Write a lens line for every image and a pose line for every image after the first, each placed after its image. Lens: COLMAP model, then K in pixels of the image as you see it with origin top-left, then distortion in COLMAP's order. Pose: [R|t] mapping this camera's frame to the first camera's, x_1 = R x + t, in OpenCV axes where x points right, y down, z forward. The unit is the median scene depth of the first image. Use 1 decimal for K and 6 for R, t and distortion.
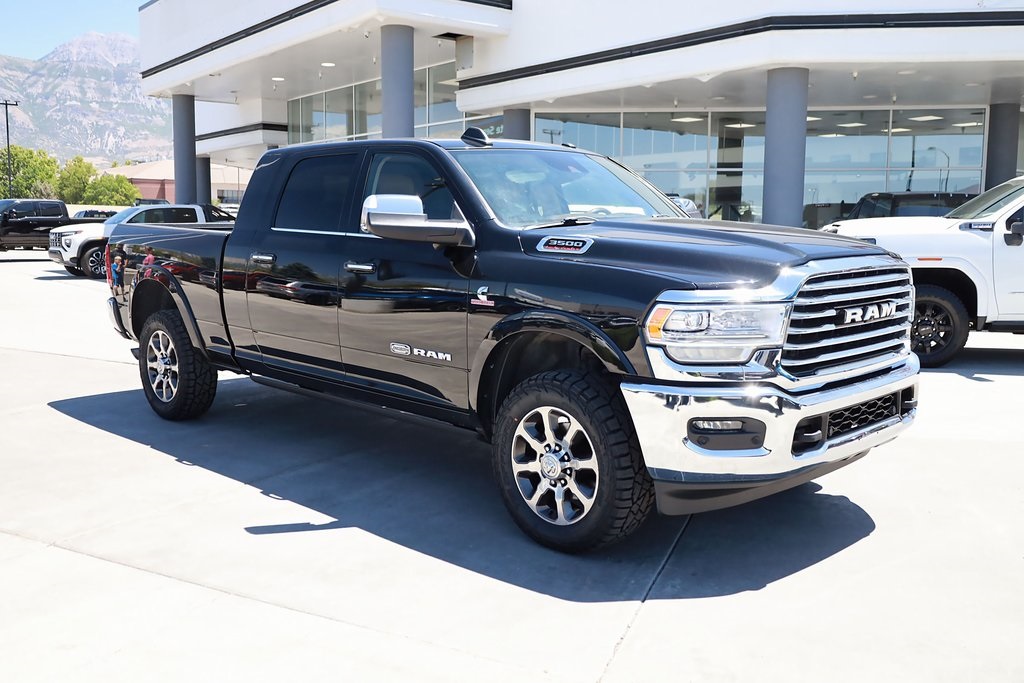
lens RADIAL K [[975.1, 0, 511.0], [0, 975.1, 337.9], [0, 0, 1]] dist [0.022440, 0.000000]
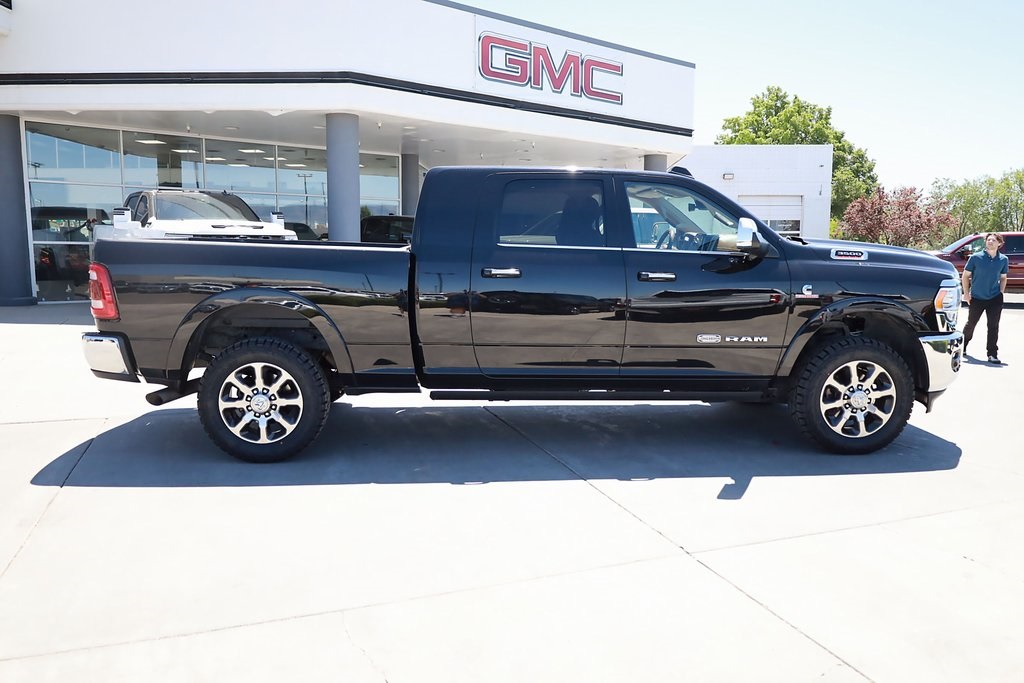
lens RADIAL K [[787.7, 0, 510.1], [0, 787.7, 341.5], [0, 0, 1]] dist [0.004643, -0.000868]
pose [[0.632760, -0.102012, 0.767599, -1.201938], [0.089161, 0.994290, 0.058640, -0.077606], [-0.769198, 0.031335, 0.638242, 0.606998]]
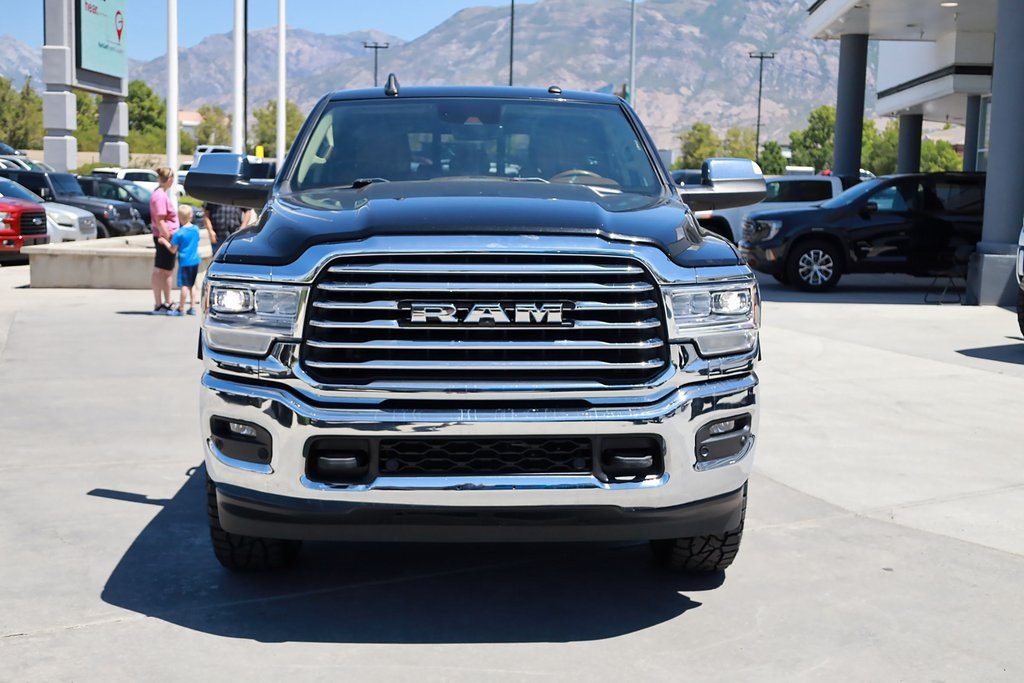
lens RADIAL K [[1321.2, 0, 511.4], [0, 1321.2, 344.7], [0, 0, 1]] dist [0.032347, 0.000000]
pose [[0.745478, 0.088785, -0.660590, 0.996872], [-0.096612, 0.995015, 0.024705, -0.027985], [0.659491, 0.045404, 0.750340, 0.280126]]
